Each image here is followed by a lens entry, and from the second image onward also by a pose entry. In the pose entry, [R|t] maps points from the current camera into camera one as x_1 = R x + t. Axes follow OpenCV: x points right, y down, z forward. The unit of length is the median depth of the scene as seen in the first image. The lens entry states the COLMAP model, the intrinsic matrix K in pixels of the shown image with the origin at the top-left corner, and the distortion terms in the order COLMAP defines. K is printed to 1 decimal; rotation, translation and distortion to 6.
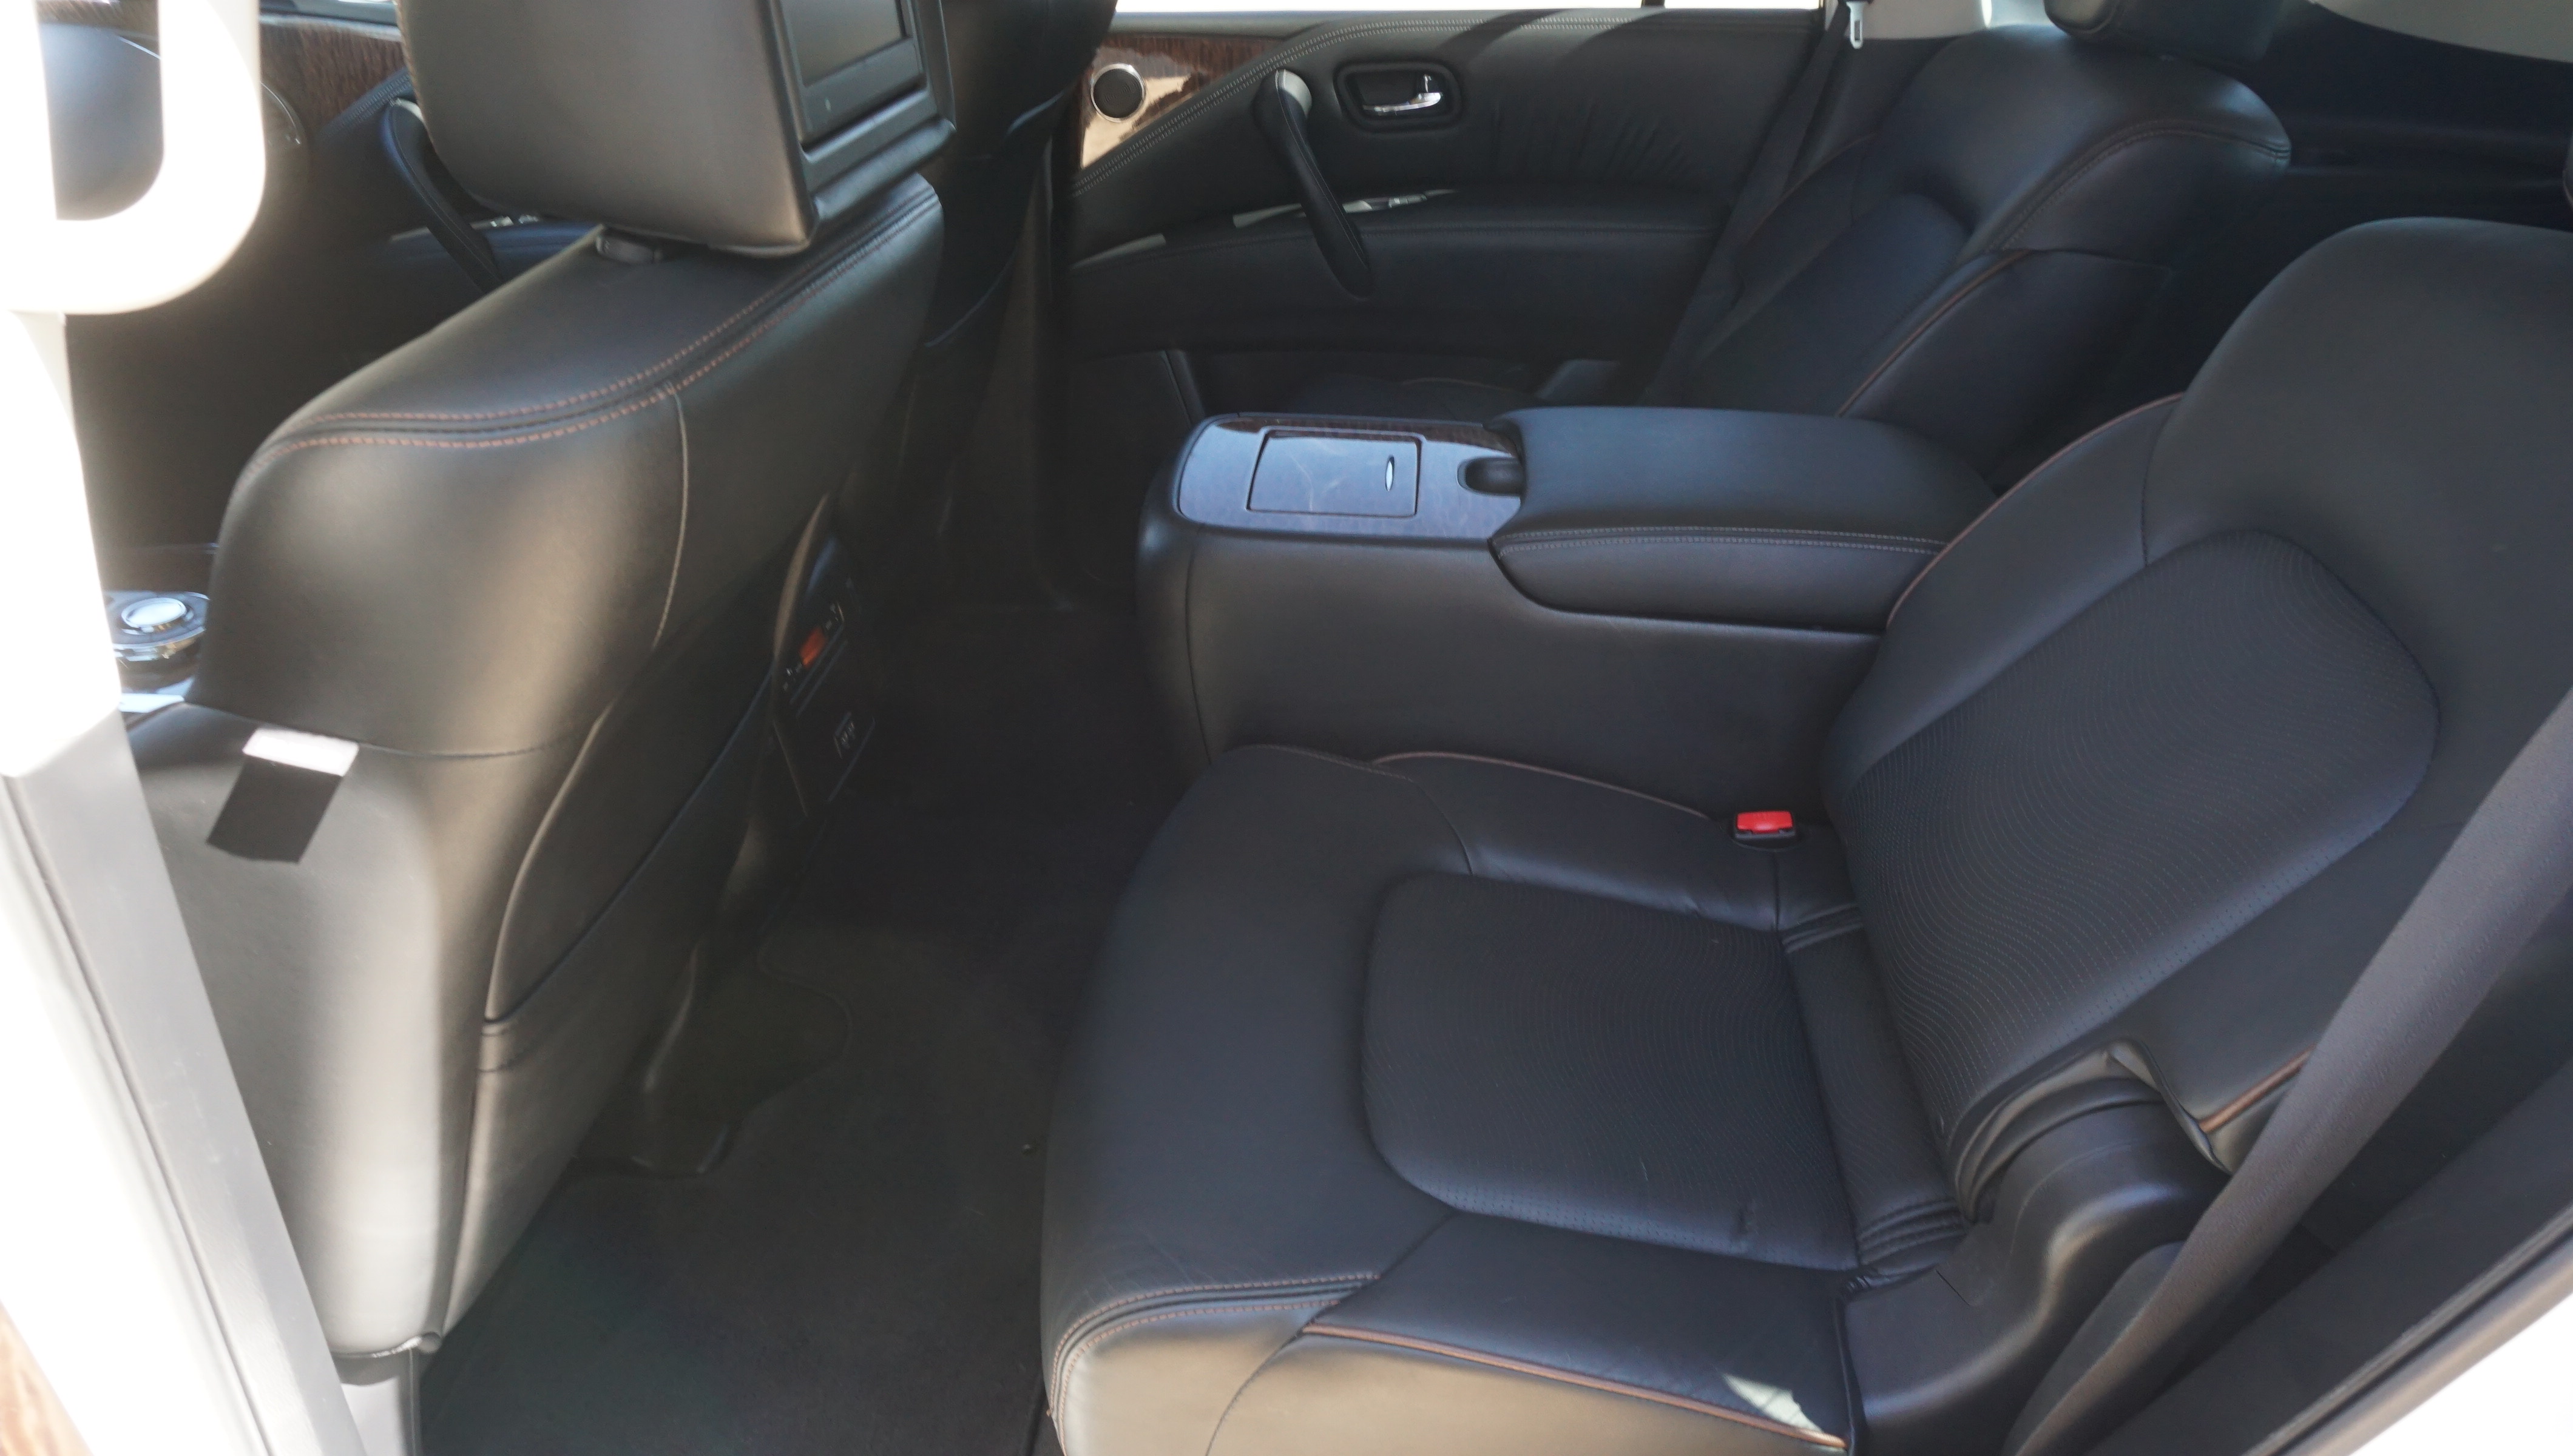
lens RADIAL K [[1711.1, 0, 1278.5], [0, 1711.1, 714.7], [0, 0, 1]] dist [-0.051352, 0.034419]
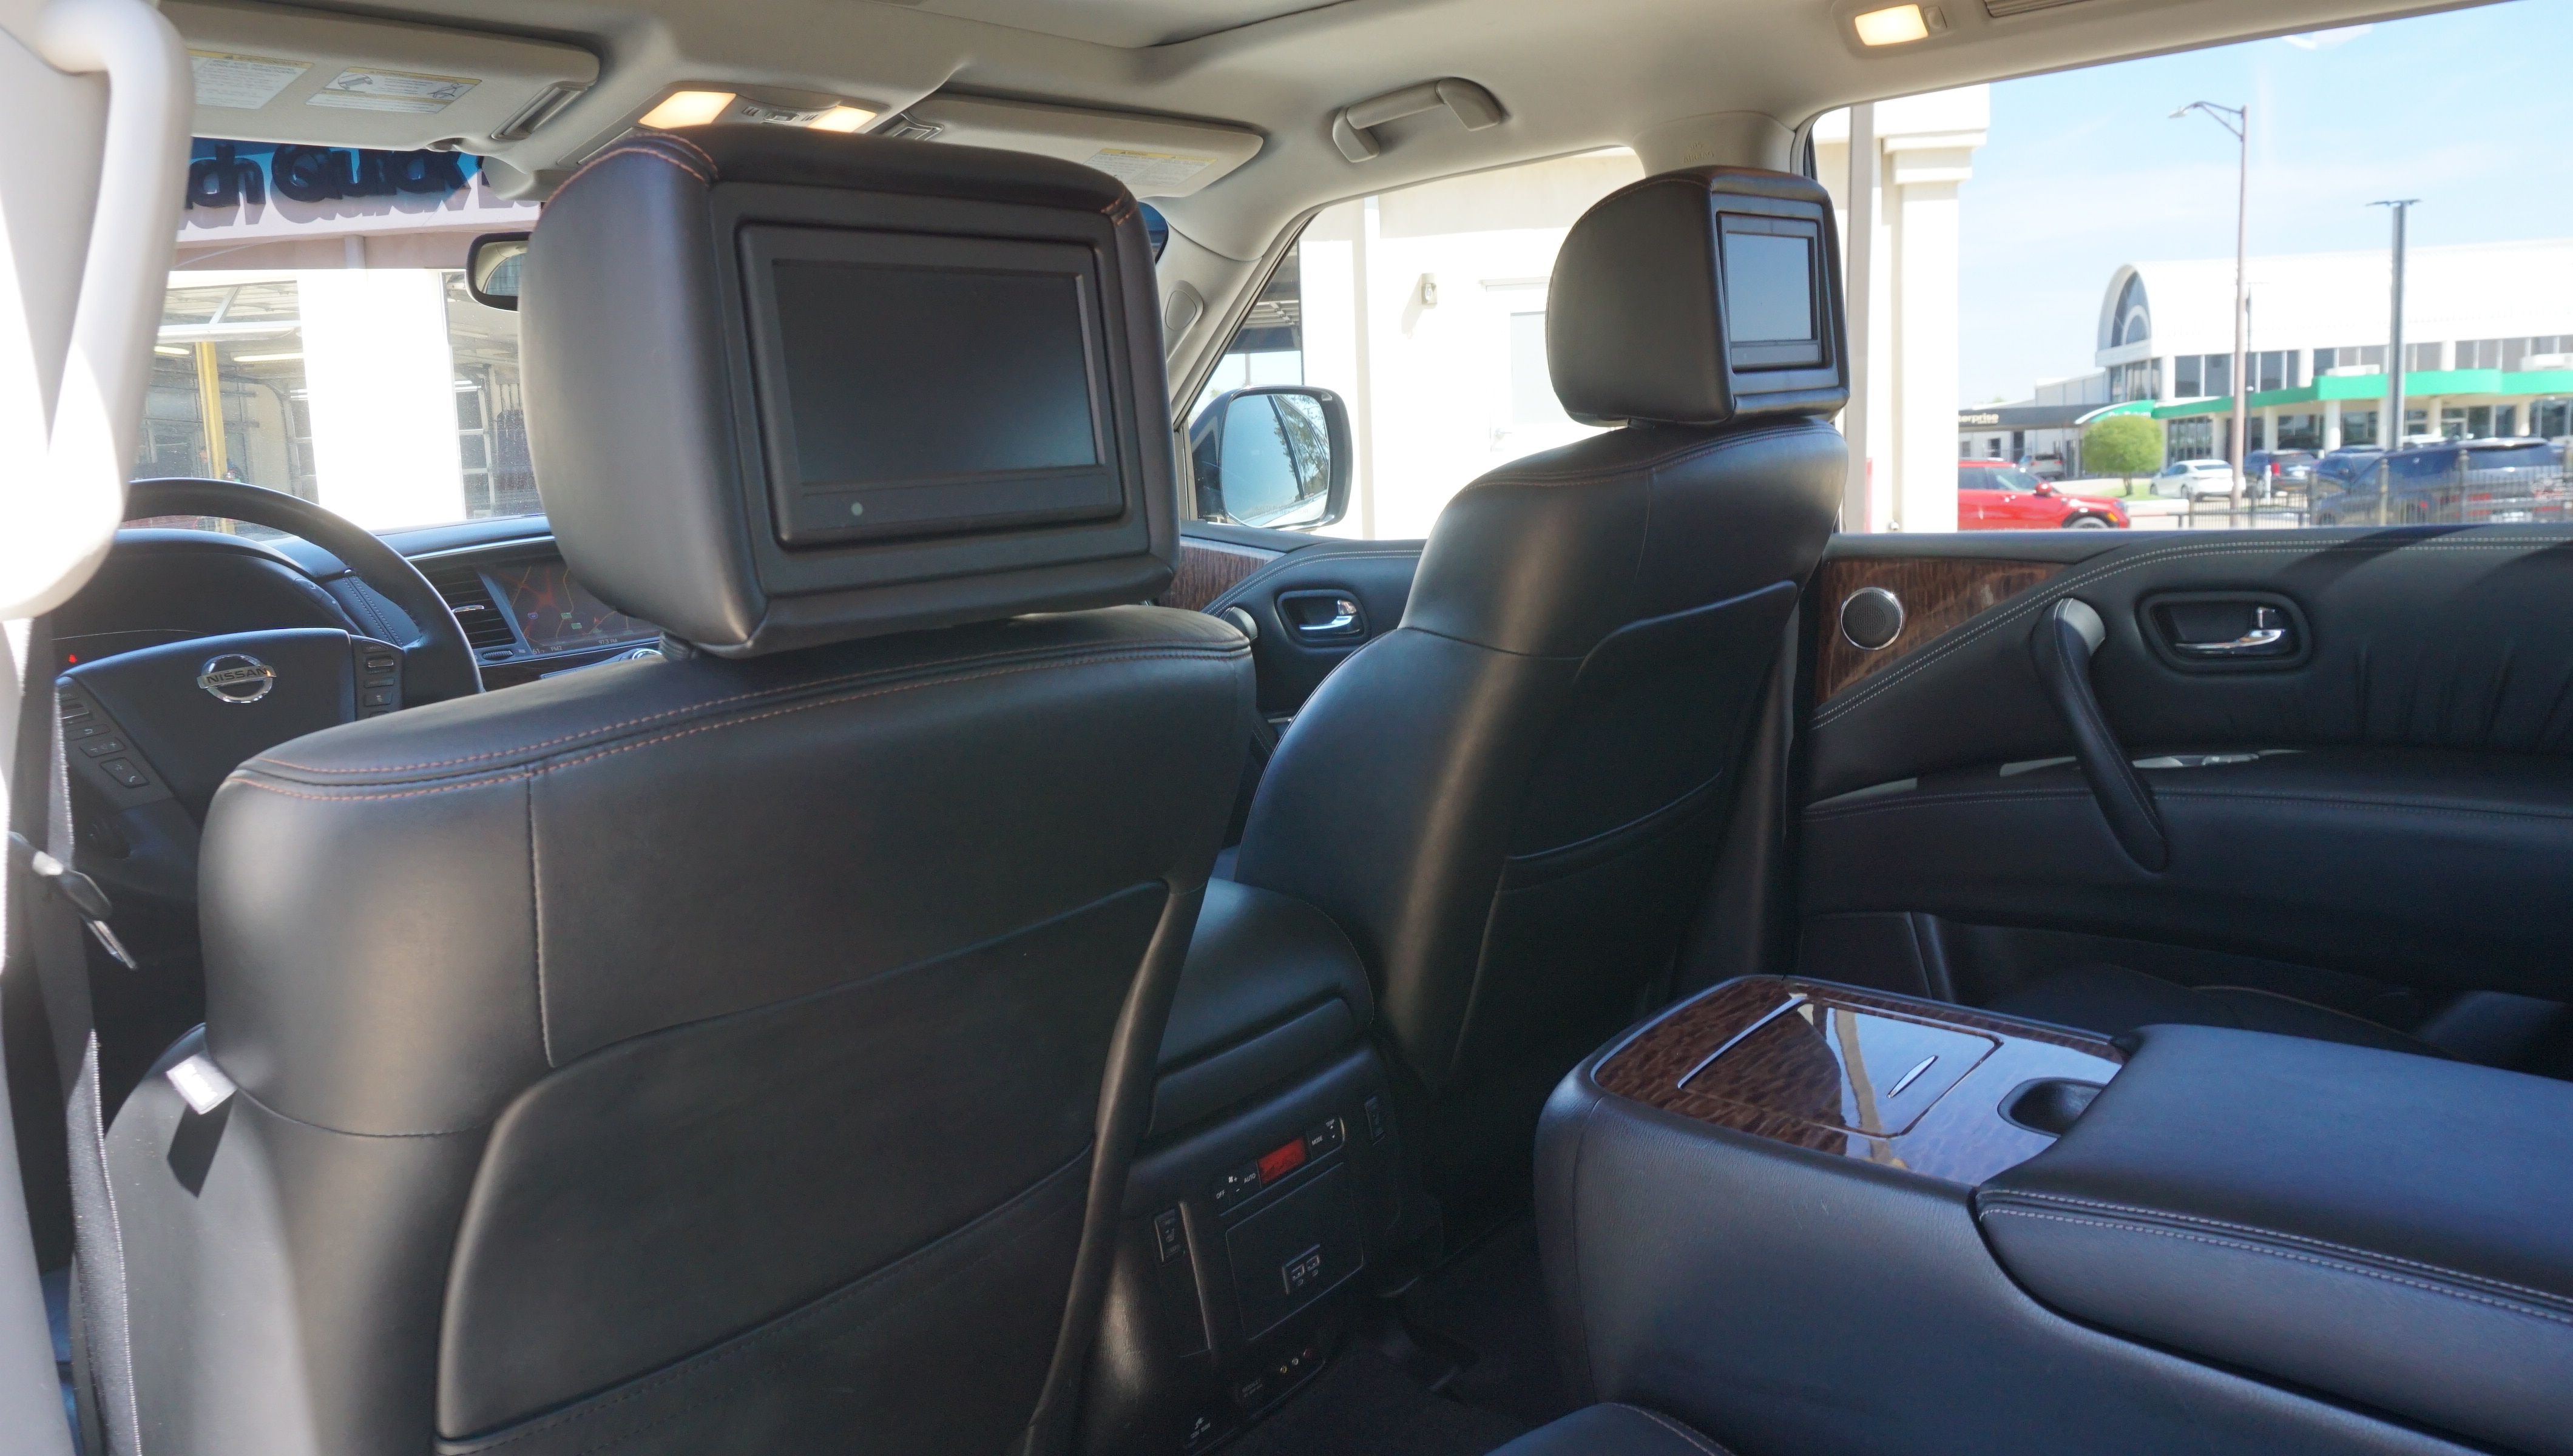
lens RADIAL K [[1711.1, 0, 1264.5], [0, 1711.1, 722.0], [0, 0, 1]] dist [-0.051352, 0.034419]
pose [[0.811615, 0.059316, -0.581174, 0.245568], [-0.237349, 0.942505, -0.235266, -0.046827], [0.533804, 0.328886, 0.779029, 0.232673]]
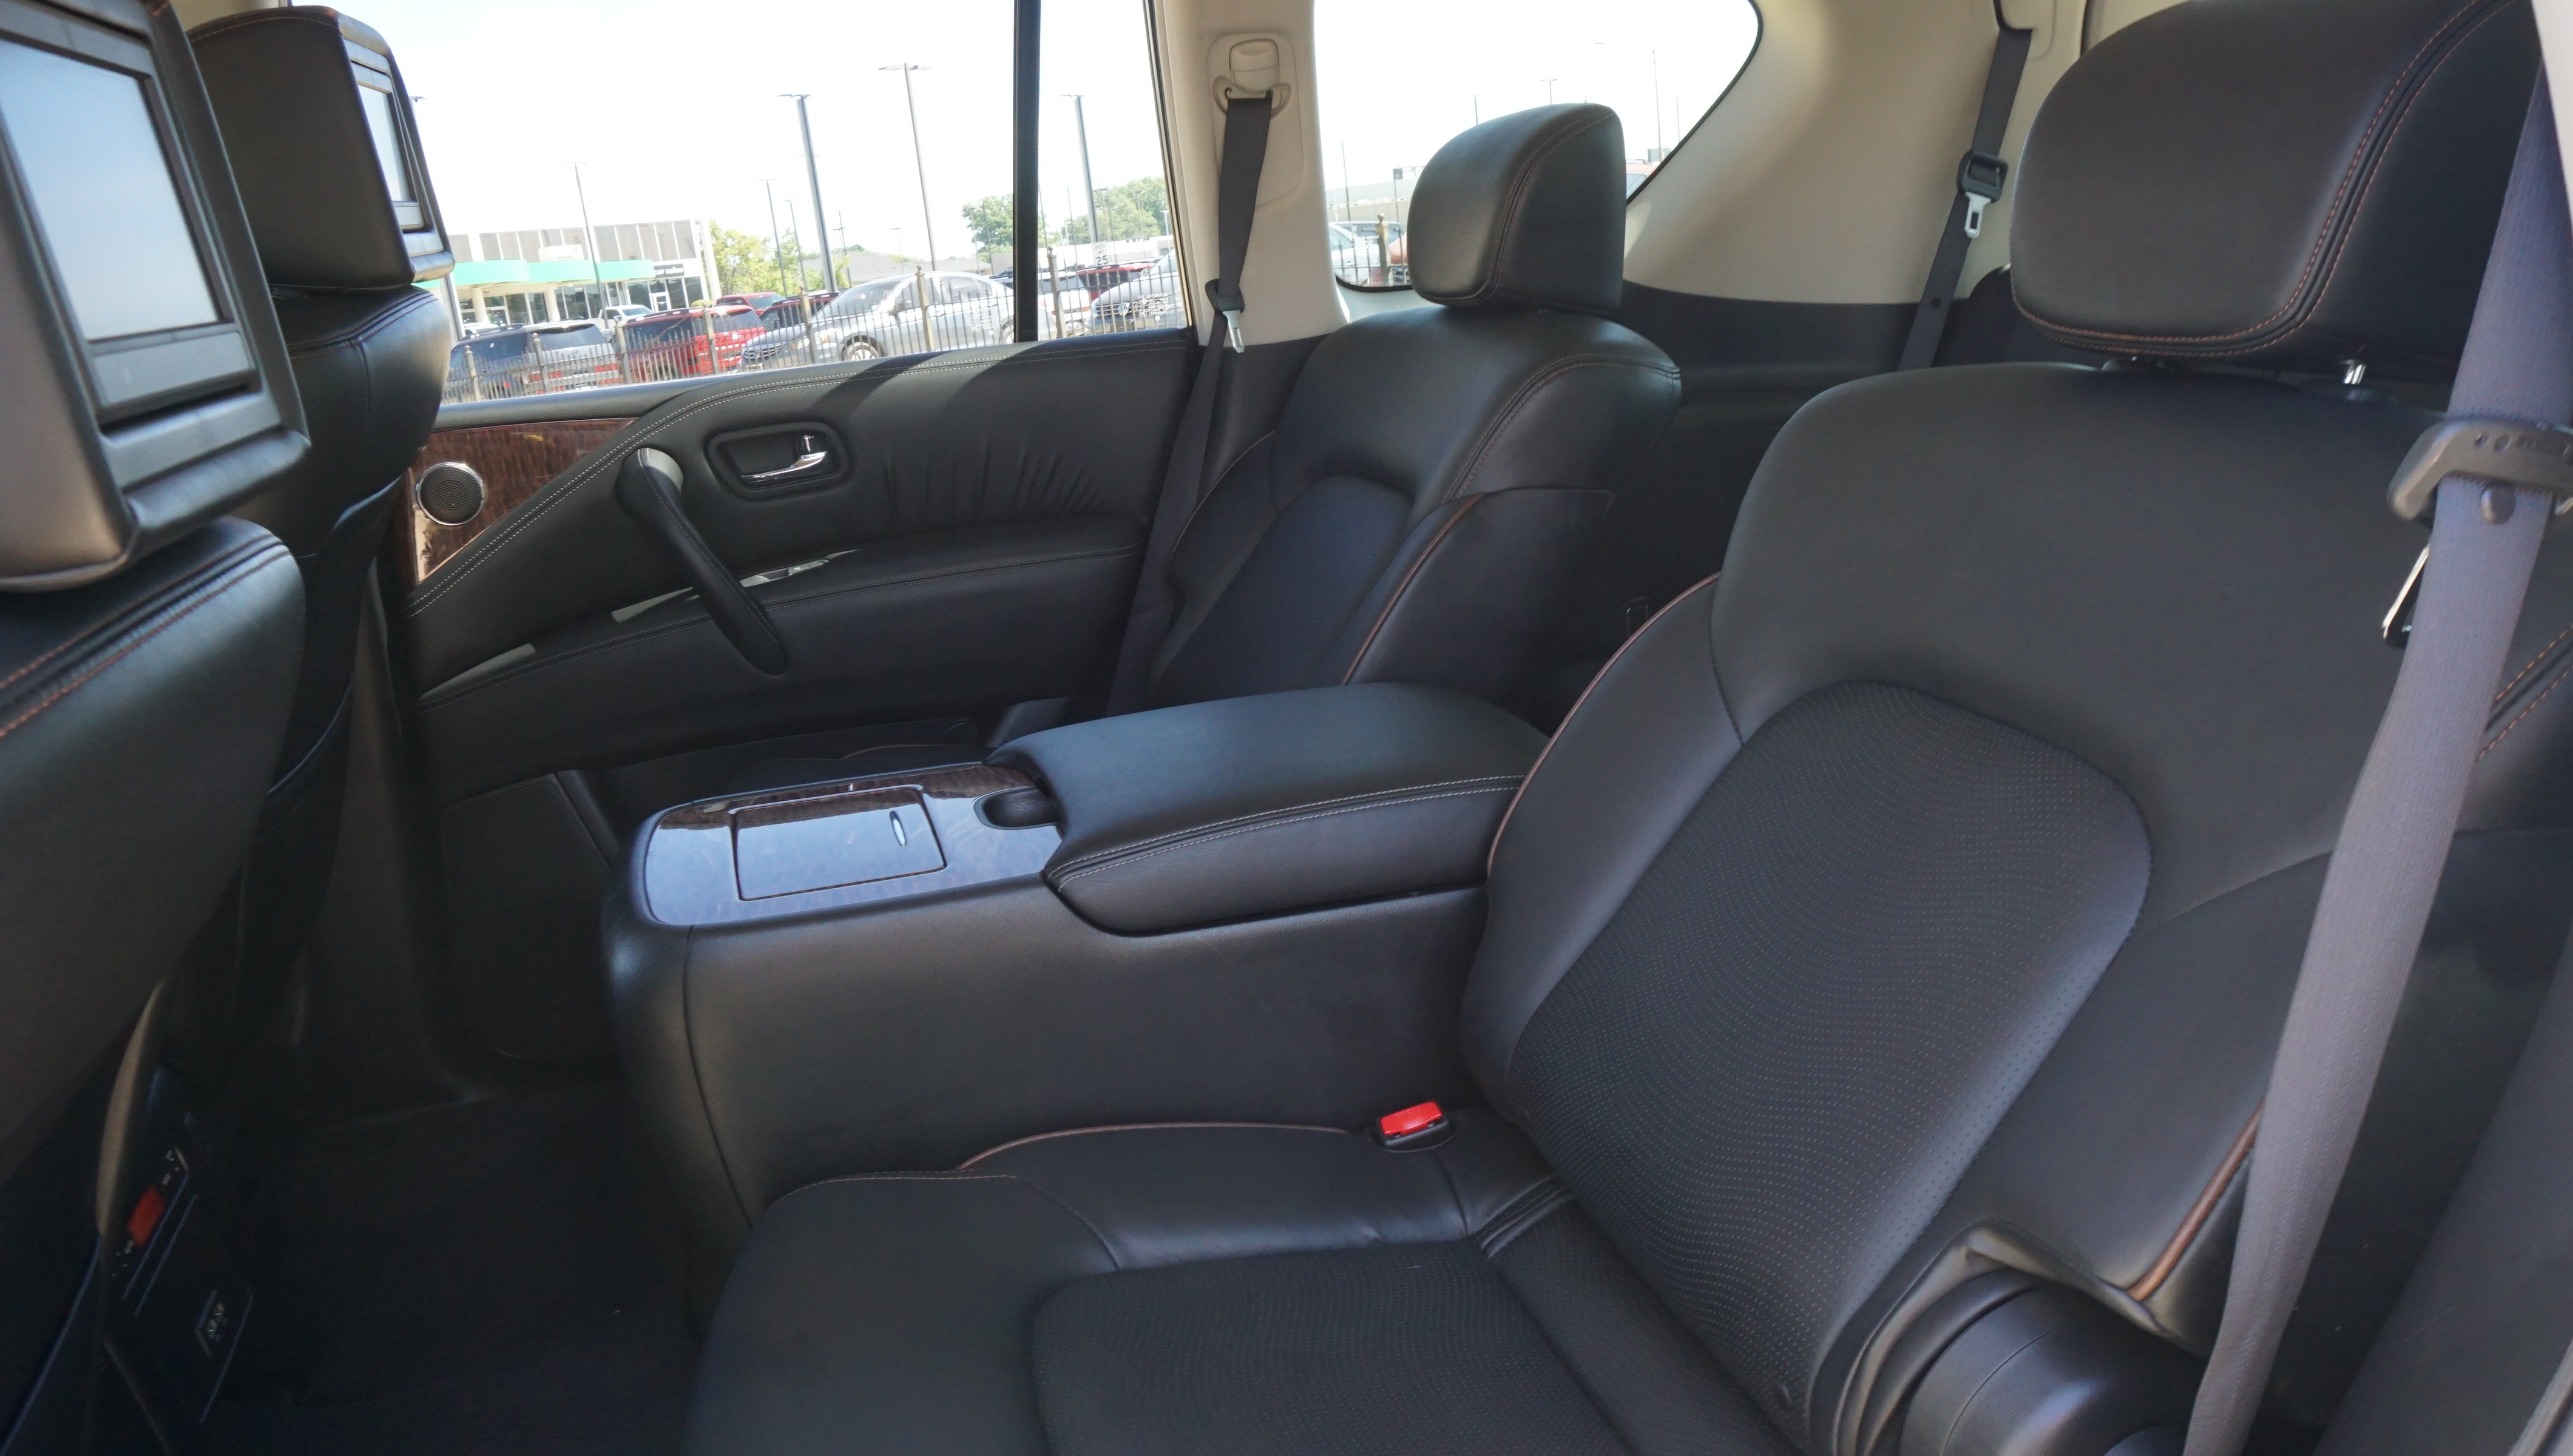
lens RADIAL K [[1711.1, 0, 1292.5], [0, 1711.1, 722.8], [0, 0, 1]] dist [-0.051352, 0.034419]
pose [[0.914127, -0.166548, 0.369640, -0.059563], [0.244283, 0.953907, -0.174316, 0.005035], [-0.323570, 0.249644, 0.912677, 0.140454]]
